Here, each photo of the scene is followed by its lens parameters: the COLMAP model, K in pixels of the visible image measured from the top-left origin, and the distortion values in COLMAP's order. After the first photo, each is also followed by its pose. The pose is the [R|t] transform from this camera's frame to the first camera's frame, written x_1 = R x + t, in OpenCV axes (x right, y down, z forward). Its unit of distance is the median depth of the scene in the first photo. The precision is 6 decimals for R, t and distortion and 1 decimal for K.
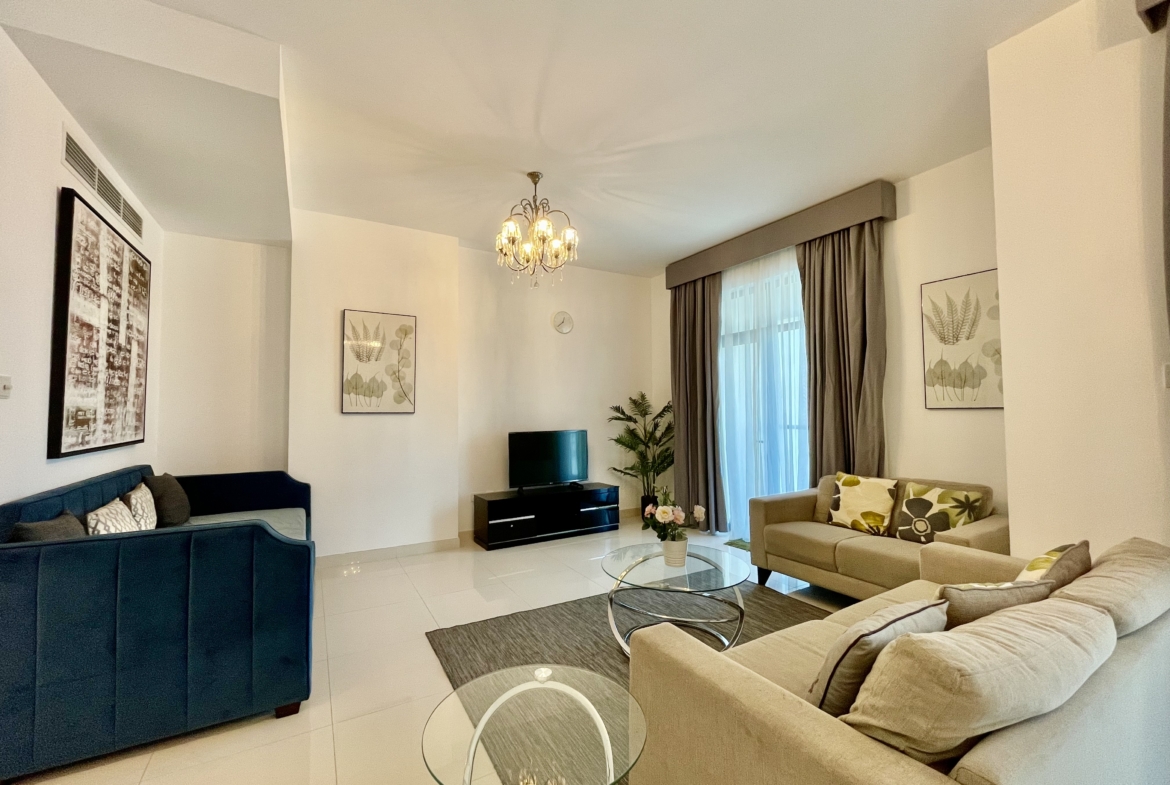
lens RADIAL K [[467.8, 0, 599.0], [0, 467.8, 393.8], [0, 0, 1]] dist [0.000216, 0.000208]
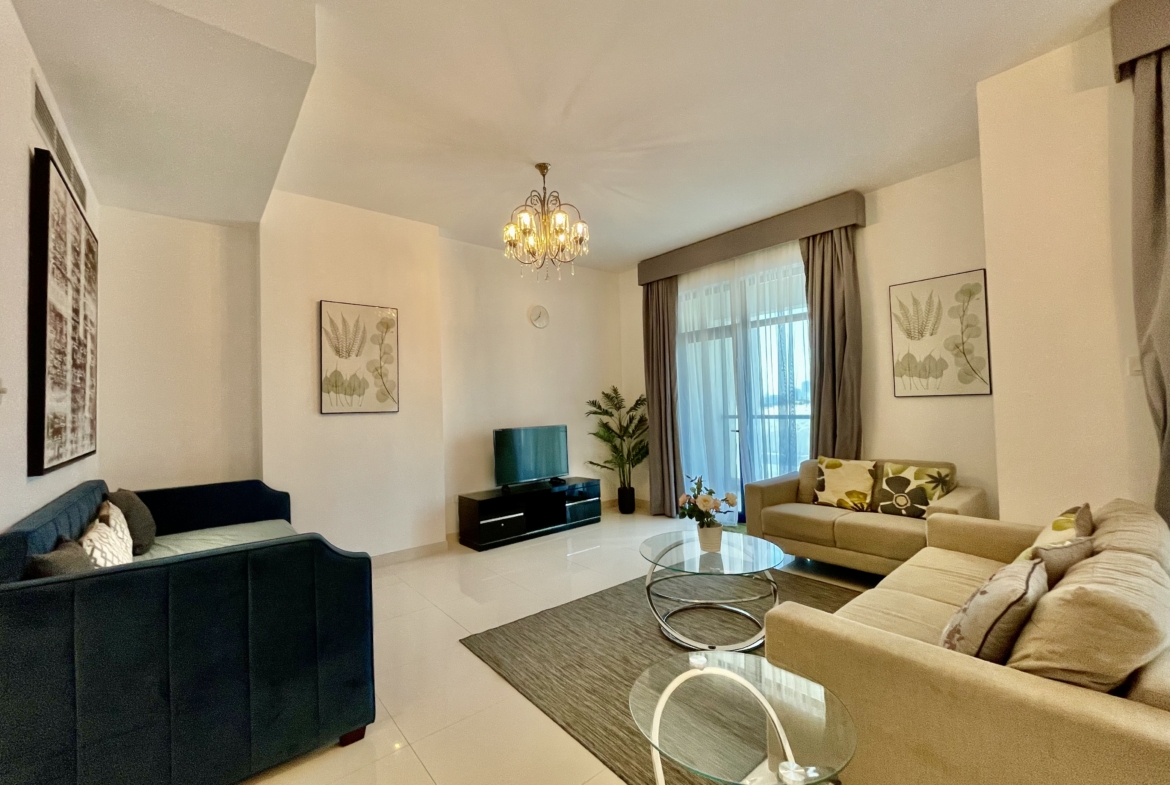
lens RADIAL K [[465.8, 0, 583.3], [0, 465.8, 393.2], [0, 0, 1]] dist [-0.000223, -0.000383]
pose [[0.986028, -0.017223, 0.165689, -0.228869], [0.015507, 0.999812, 0.011645, -0.002008], [-0.165859, -0.008913, 0.986109, 0.017762]]
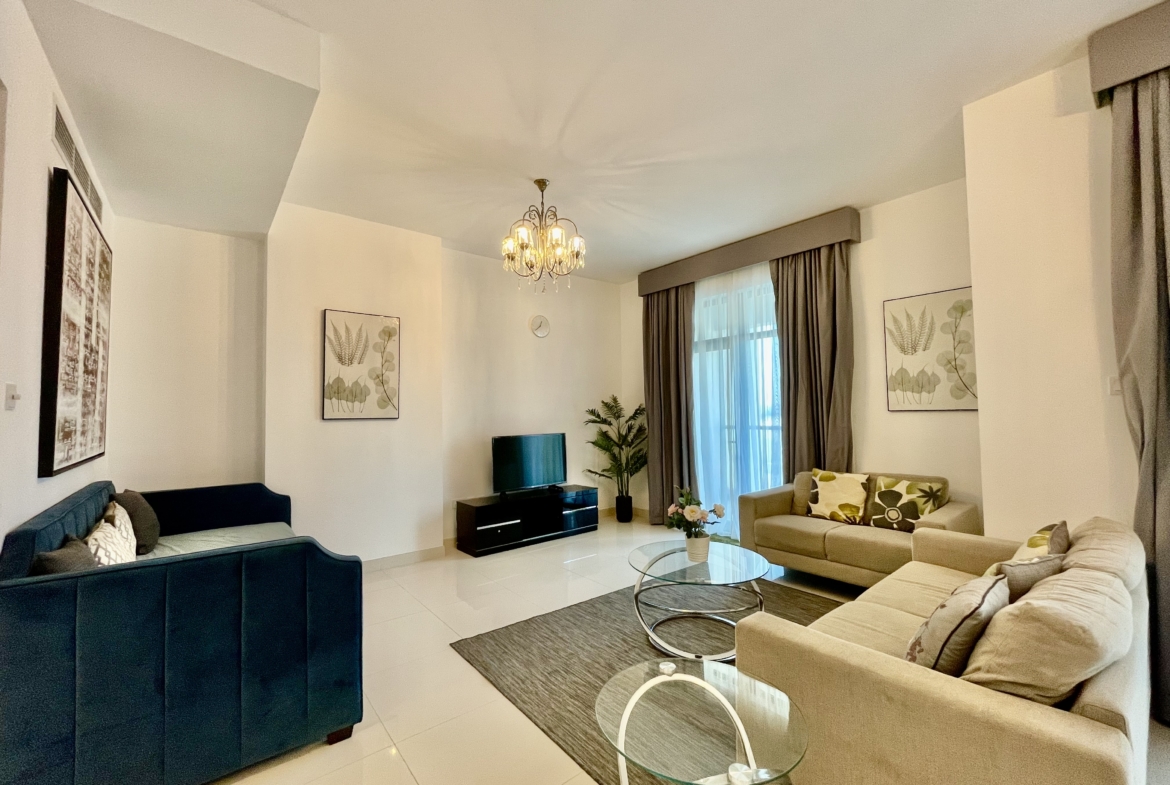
lens RADIAL K [[468.0, 0, 585.0], [0, 468.0, 392.5], [0, 0, 1]] dist [0.001023, 0.000224]
pose [[0.988575, -0.001189, 0.150723, -0.201966], [0.001761, 0.999992, -0.003662, -0.010052], [-0.150718, 0.003886, 0.988569, -0.011655]]
